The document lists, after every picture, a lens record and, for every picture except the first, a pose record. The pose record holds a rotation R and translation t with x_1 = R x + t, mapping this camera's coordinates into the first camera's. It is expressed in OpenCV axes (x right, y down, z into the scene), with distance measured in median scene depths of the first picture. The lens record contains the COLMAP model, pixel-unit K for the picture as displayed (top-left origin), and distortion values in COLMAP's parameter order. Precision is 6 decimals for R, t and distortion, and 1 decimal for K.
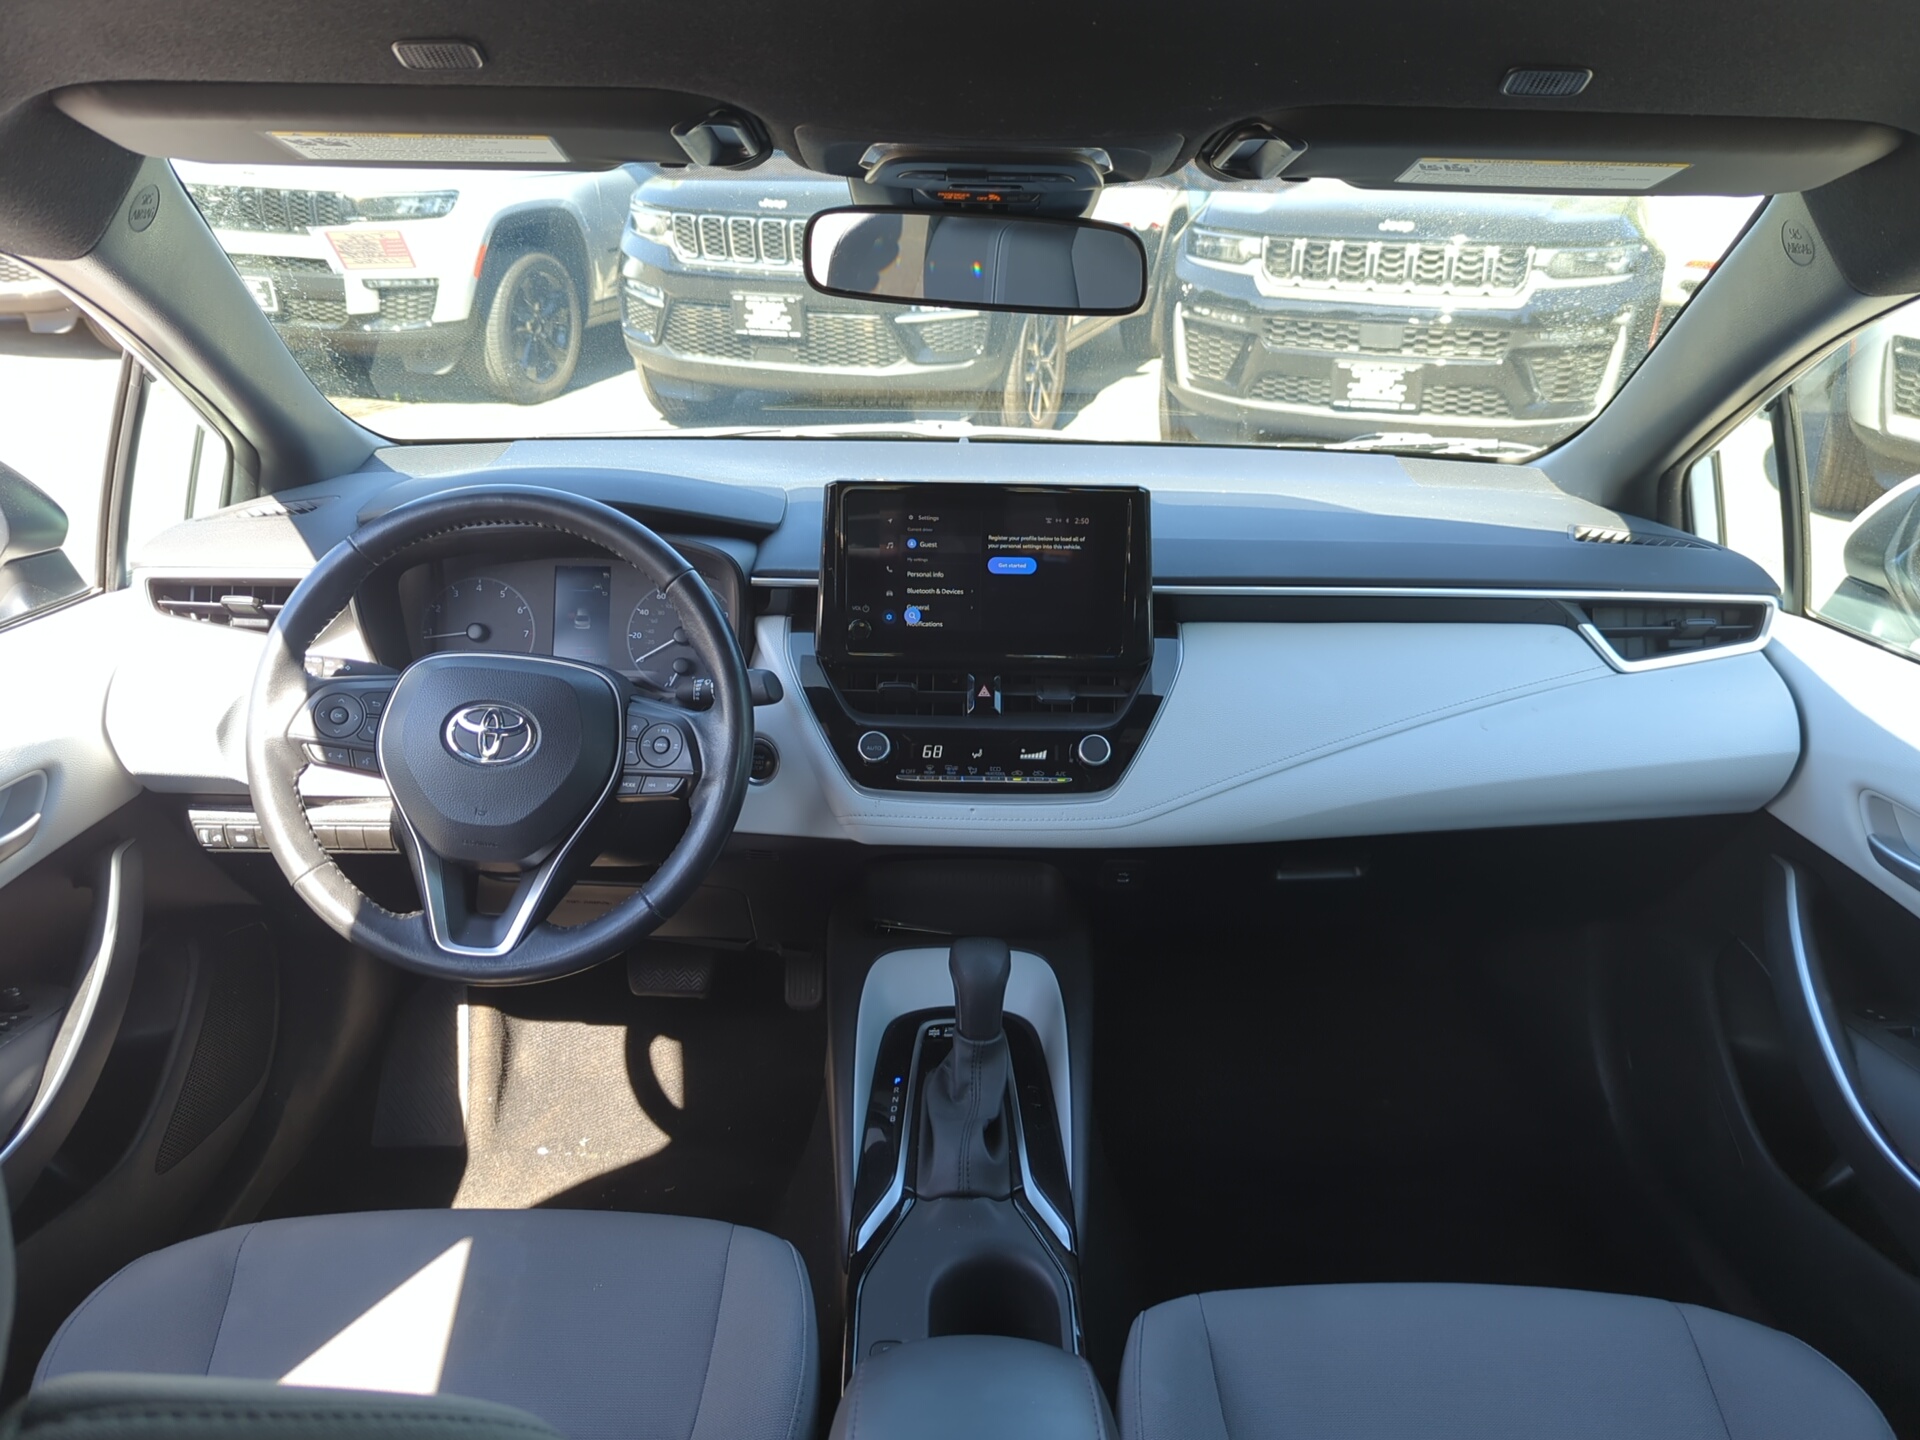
lens RADIAL K [[1566.9, 0, 980.7], [0, 1566.9, 681.9], [0, 0, 1]] dist [0.054040, -0.051364]
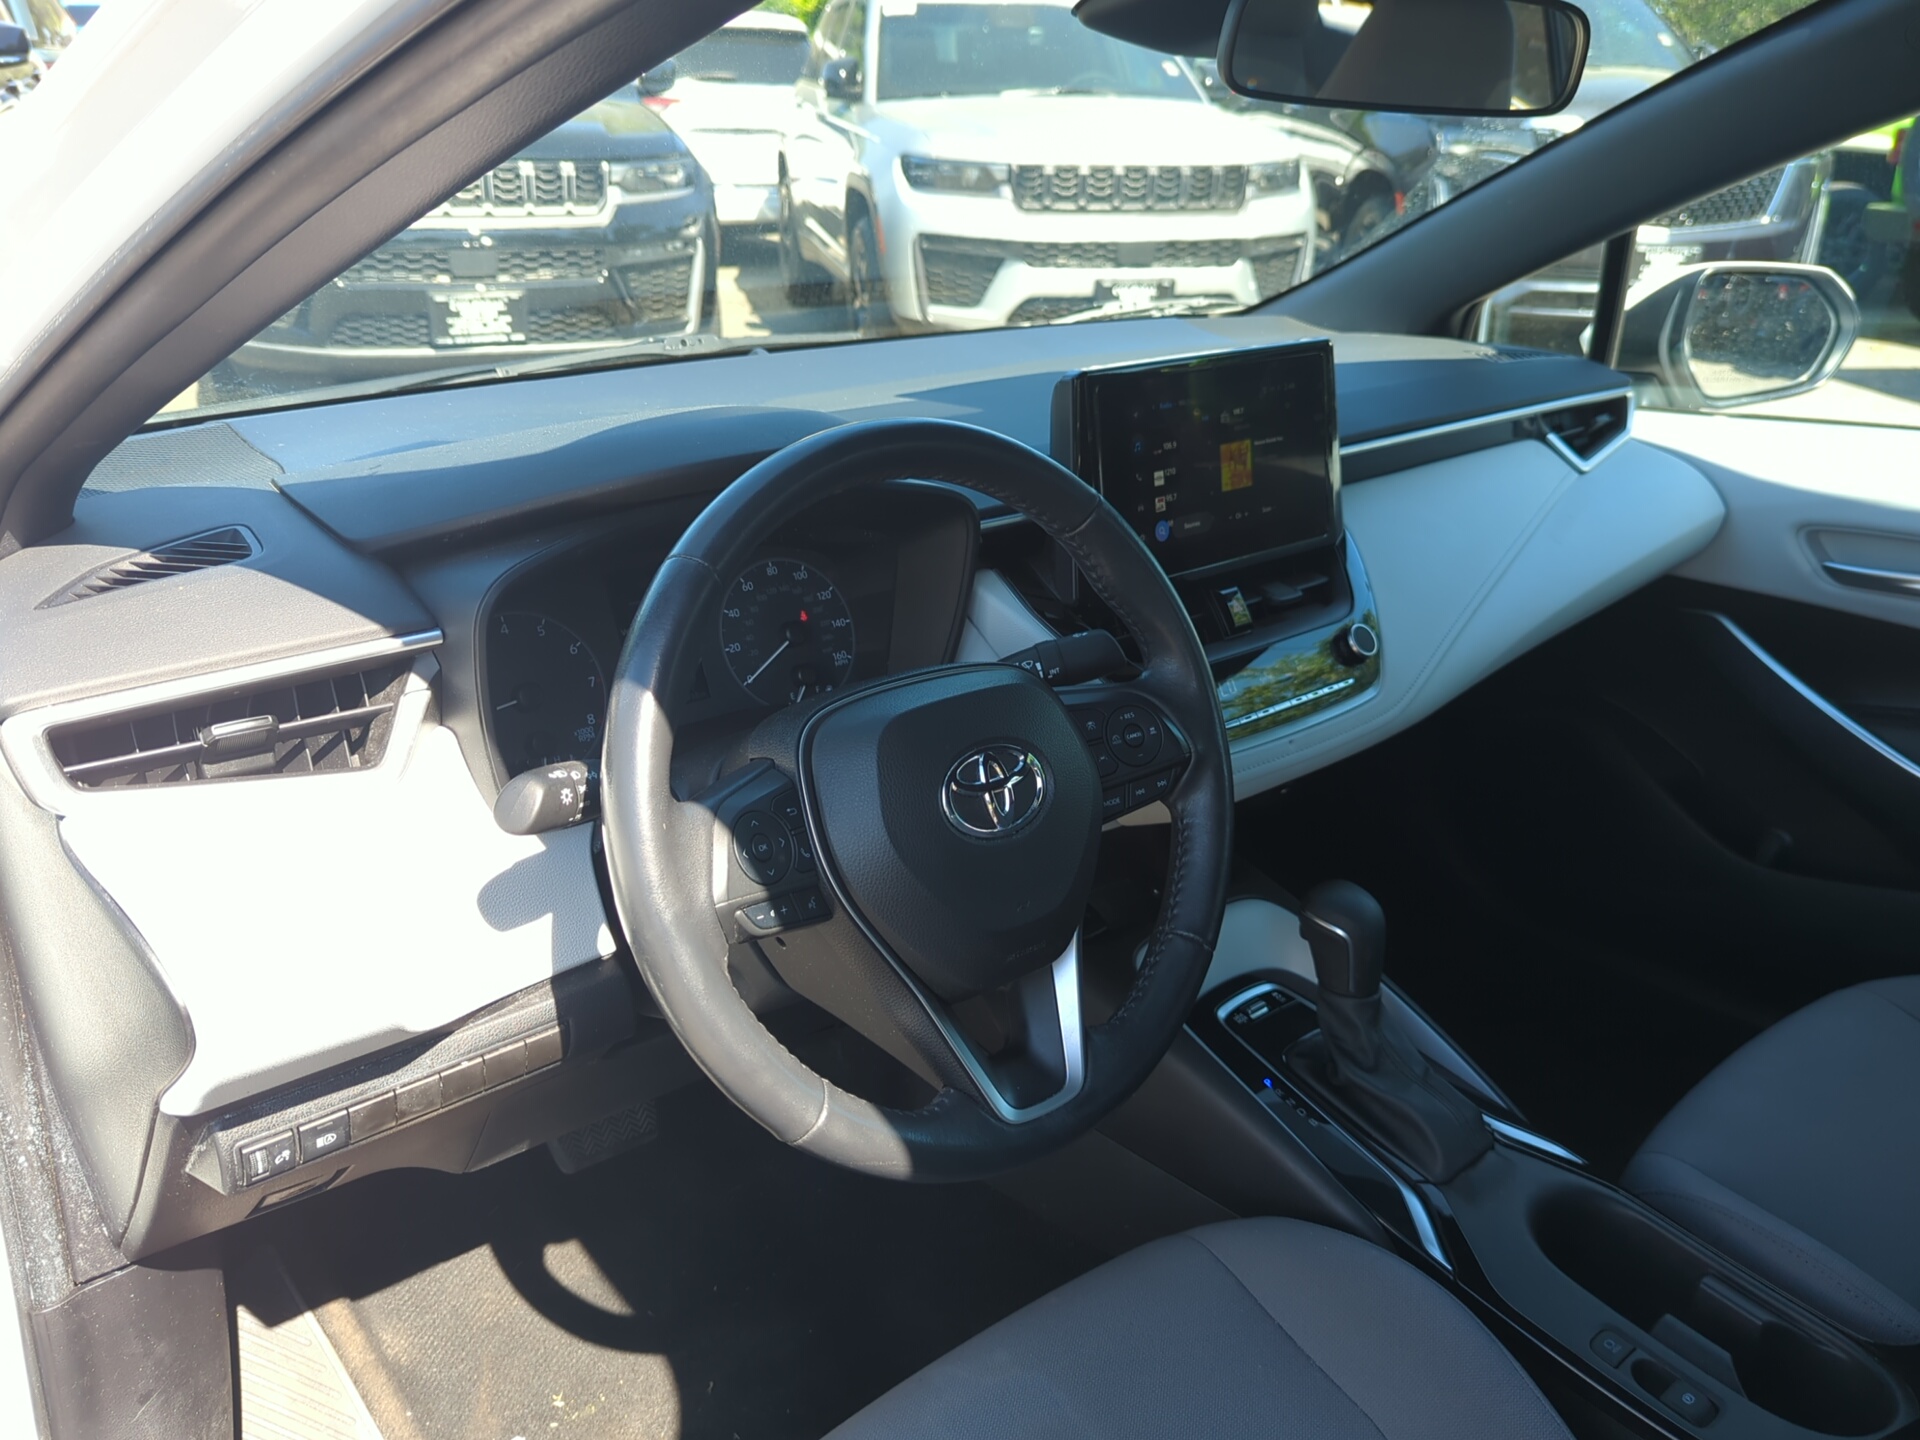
lens RADIAL K [[1566.9, 0, 975.1], [0, 1566.9, 685.0], [0, 0, 1]] dist [0.054040, -0.051364]
pose [[0.762352, -0.233590, 0.603536, -0.562053], [0.211802, 0.971284, 0.108385, -0.066391], [-0.611522, 0.045203, 0.789935, 0.384511]]
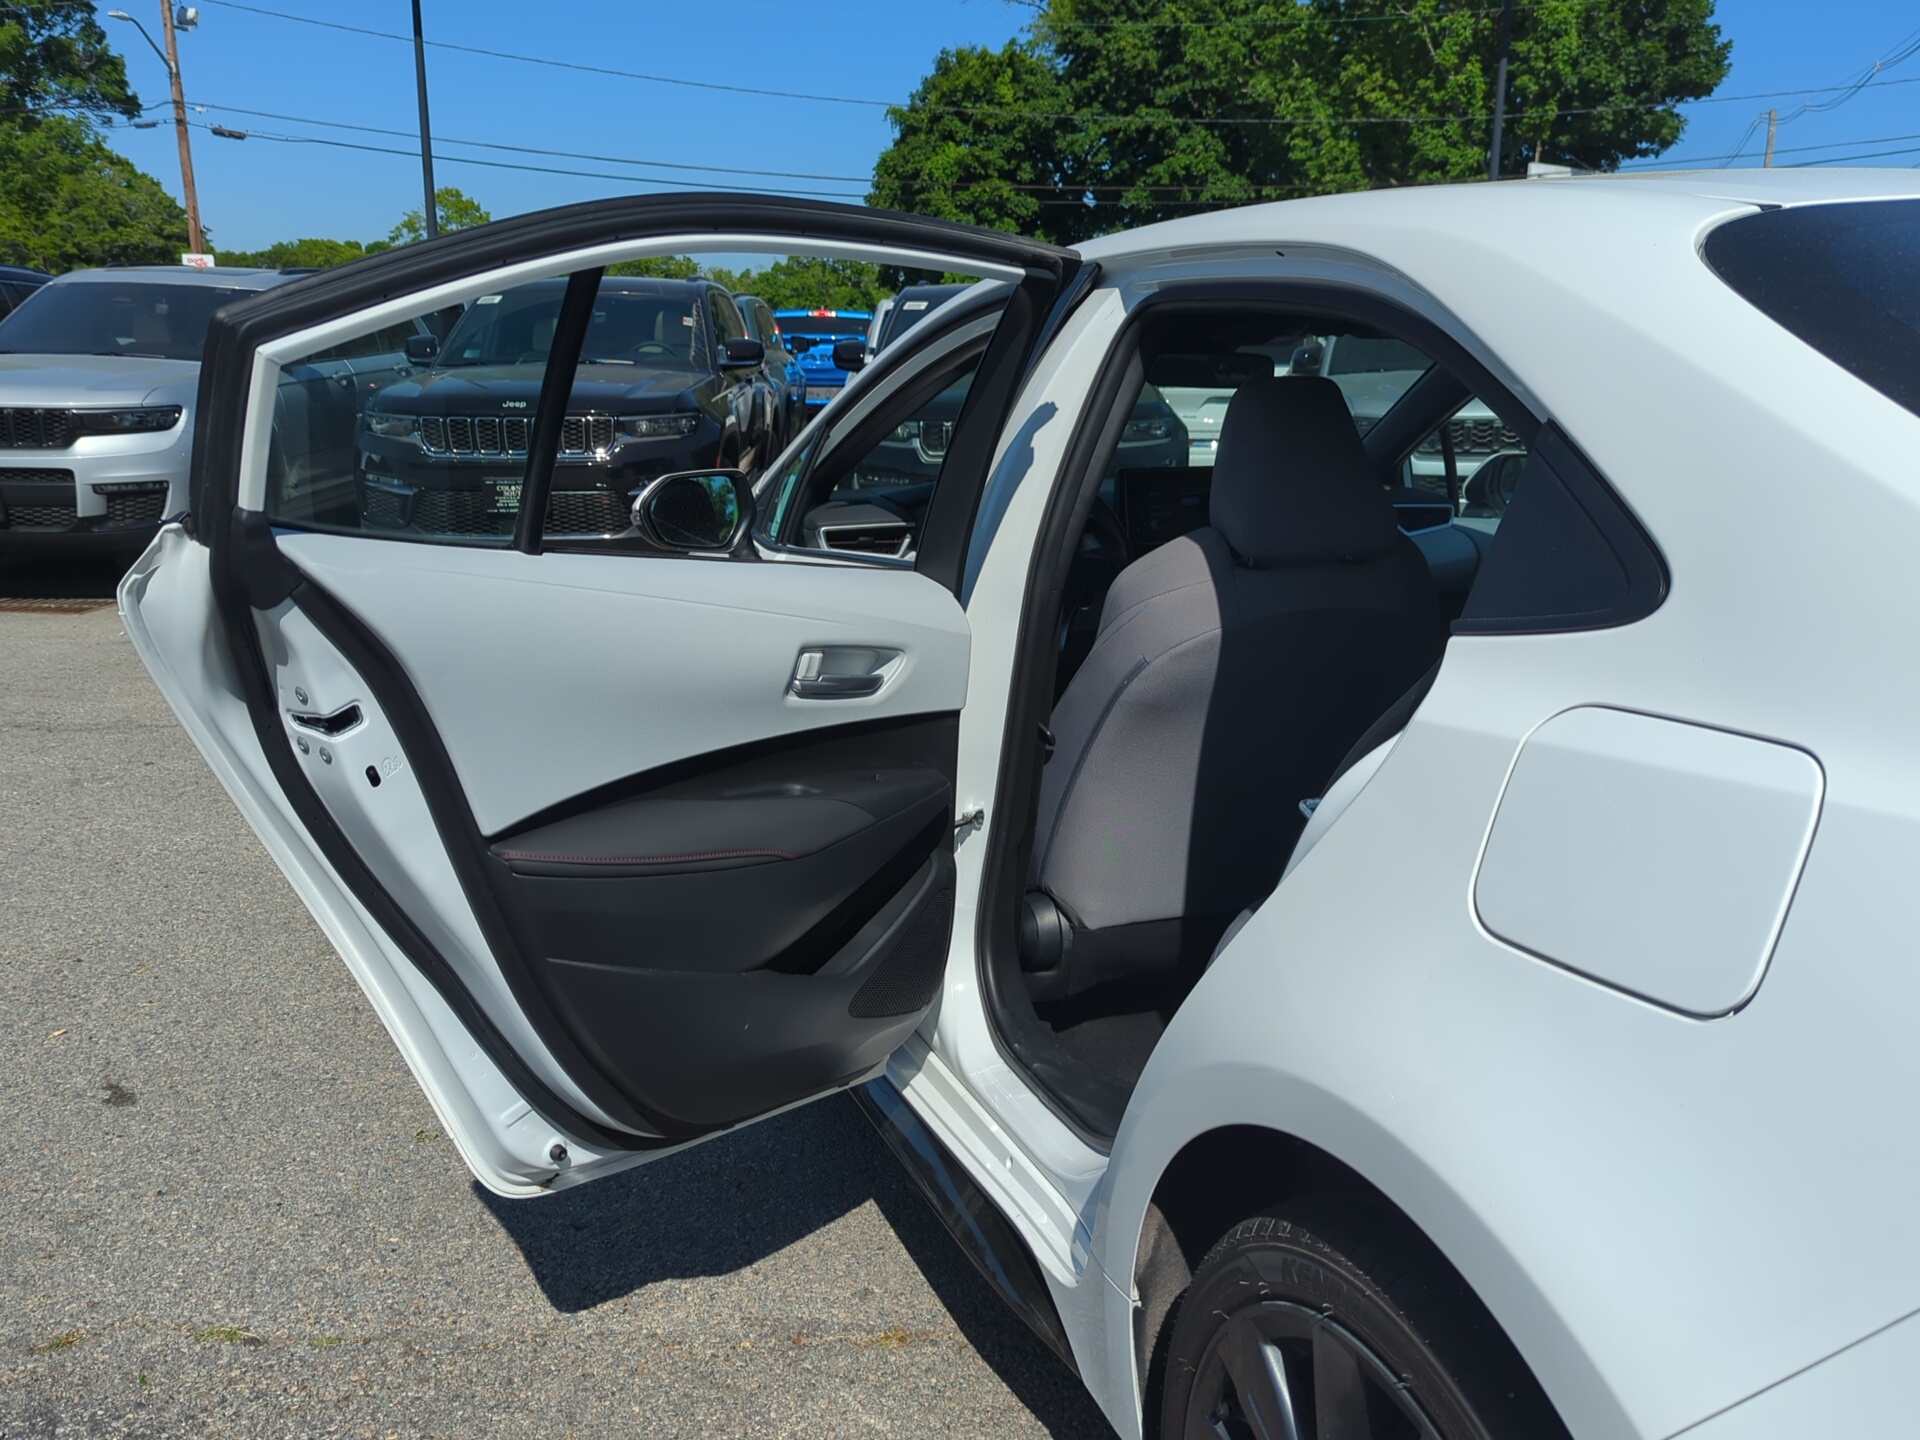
lens RADIAL K [[1566.9, 0, 978.1], [0, 1566.9, 704.5], [0, 0, 1]] dist [0.054040, -0.051364]
pose [[0.938153, -0.090332, 0.334230, -0.996450], [0.128628, 0.987206, -0.094234, 0.371674], [-0.321441, 0.131398, 0.937769, -0.980932]]
